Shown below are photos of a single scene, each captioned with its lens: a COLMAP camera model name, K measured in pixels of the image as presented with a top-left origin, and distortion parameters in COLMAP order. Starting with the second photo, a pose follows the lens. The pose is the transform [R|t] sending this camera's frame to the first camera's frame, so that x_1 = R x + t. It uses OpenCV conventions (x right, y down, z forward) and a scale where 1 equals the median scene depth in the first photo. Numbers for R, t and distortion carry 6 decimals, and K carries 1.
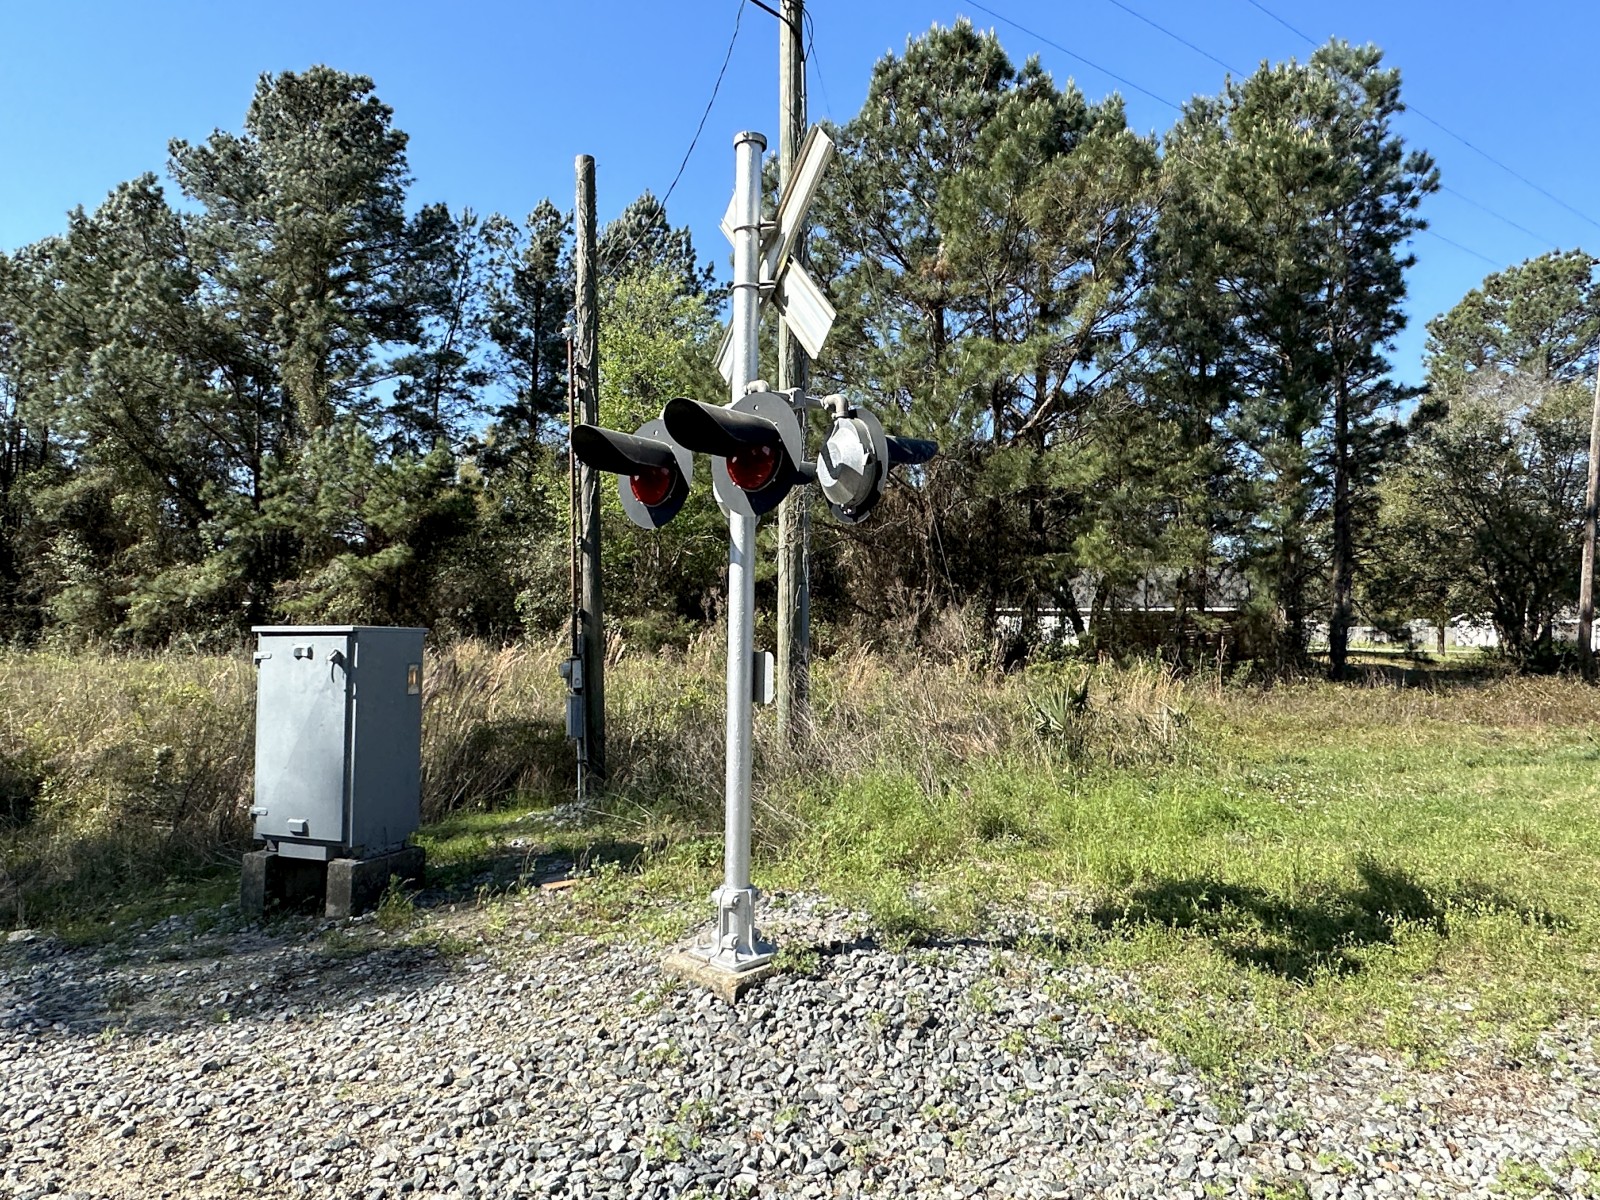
lens RADIAL K [[1024.0, 0, 800.5], [0, 1024.0, 601.2], [0, 0, 1]] dist [-0.003091, -0.004183]
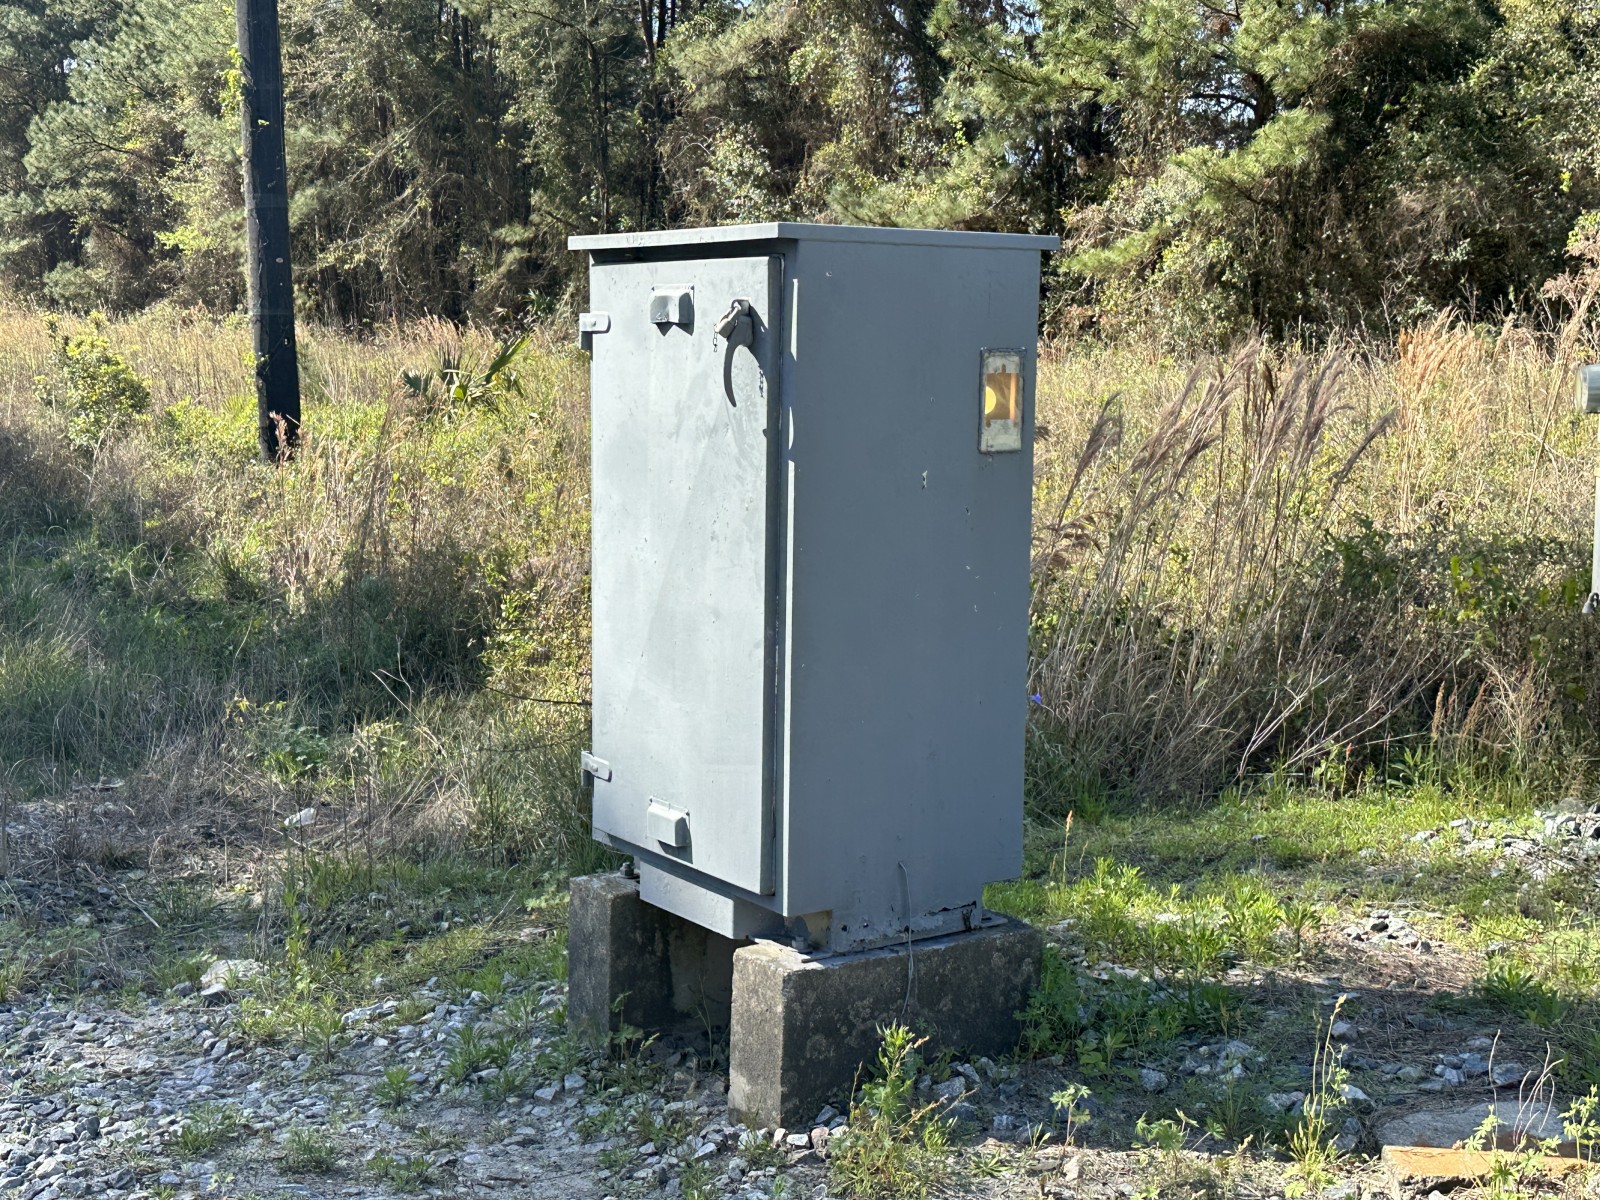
lens RADIAL K [[2111.4, 0, 797.6], [0, 2111.4, 595.4], [0, 0, 1]] dist [0.029385, 0.000000]
pose [[0.801688, 0.080569, -0.592288, -0.057732], [0.011713, 0.988567, 0.150329, 0.046823], [0.597628, -0.127454, 0.791579, 0.576677]]
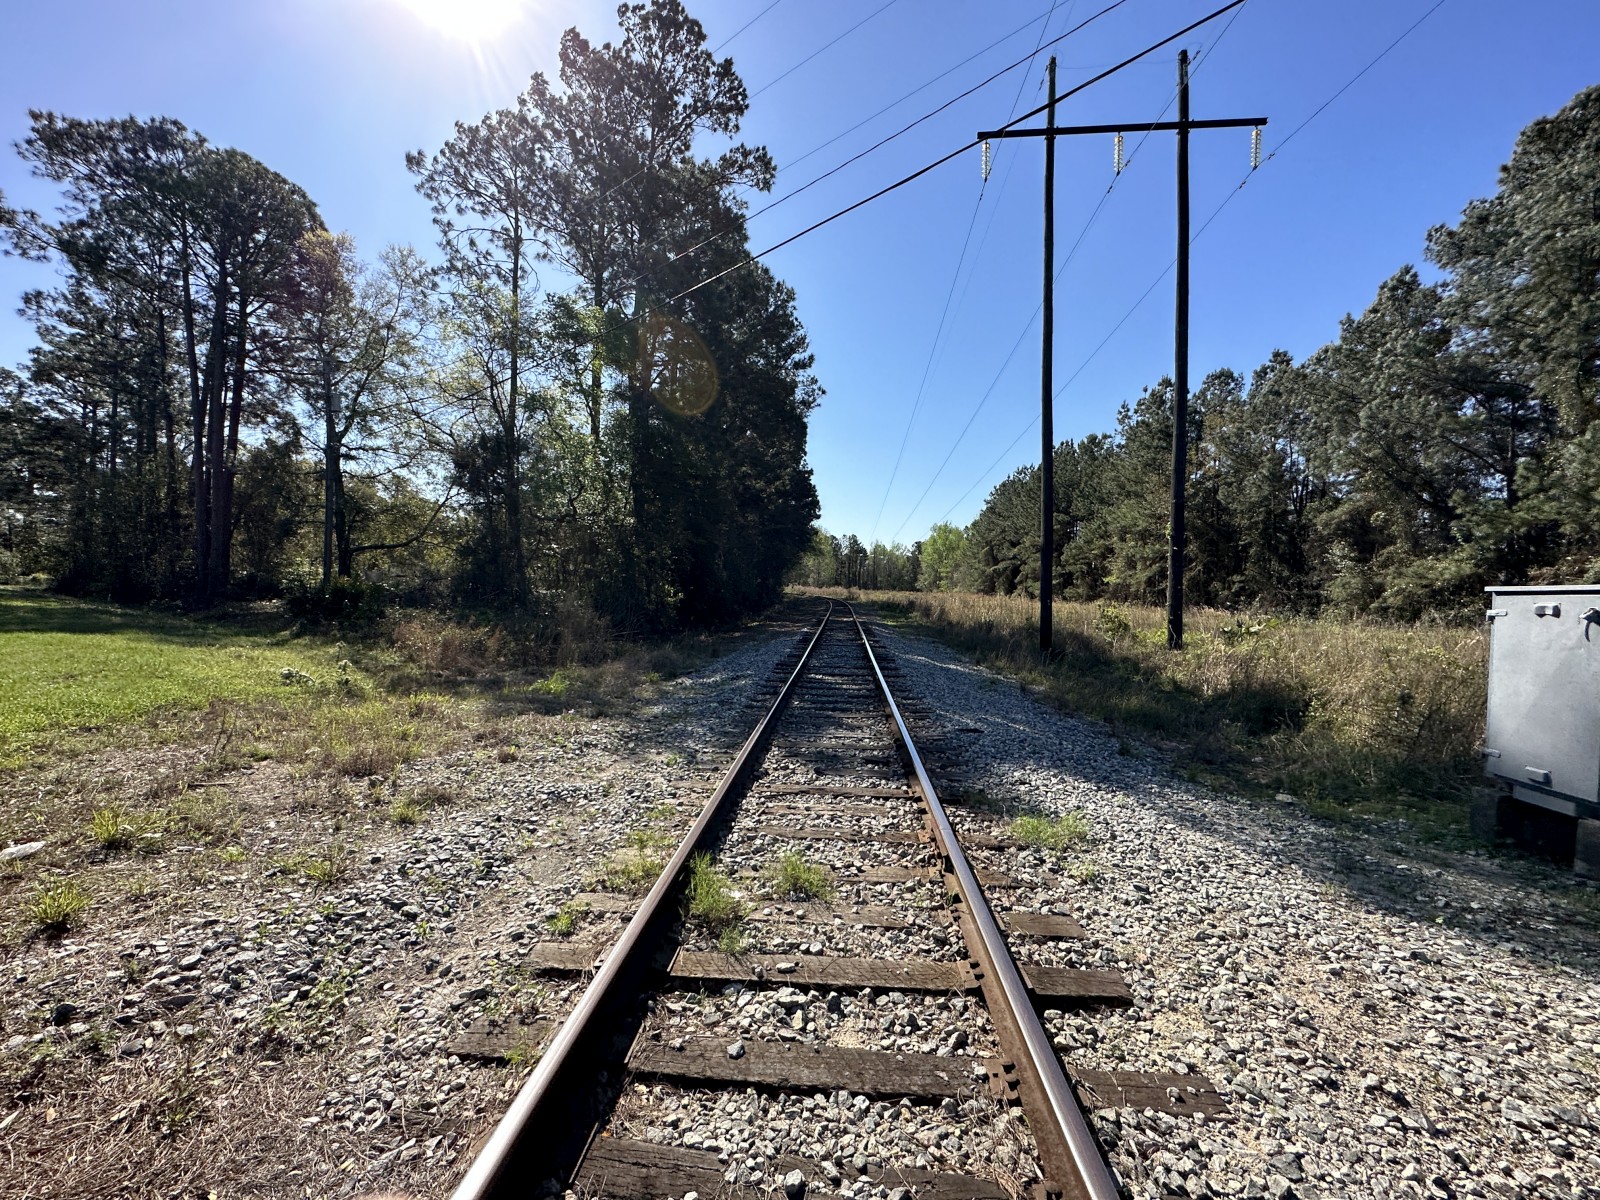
lens RADIAL K [[639.9, 0, 797.6], [0, 639.9, 596.0], [0, 0, 1]] dist [0.000113, 0.000014]
pose [[0.237874, 0.008726, -0.971257, -0.040038], [-0.003060, 0.999961, 0.008234, 0.038365], [0.971291, 0.001013, 0.237892, 0.120924]]
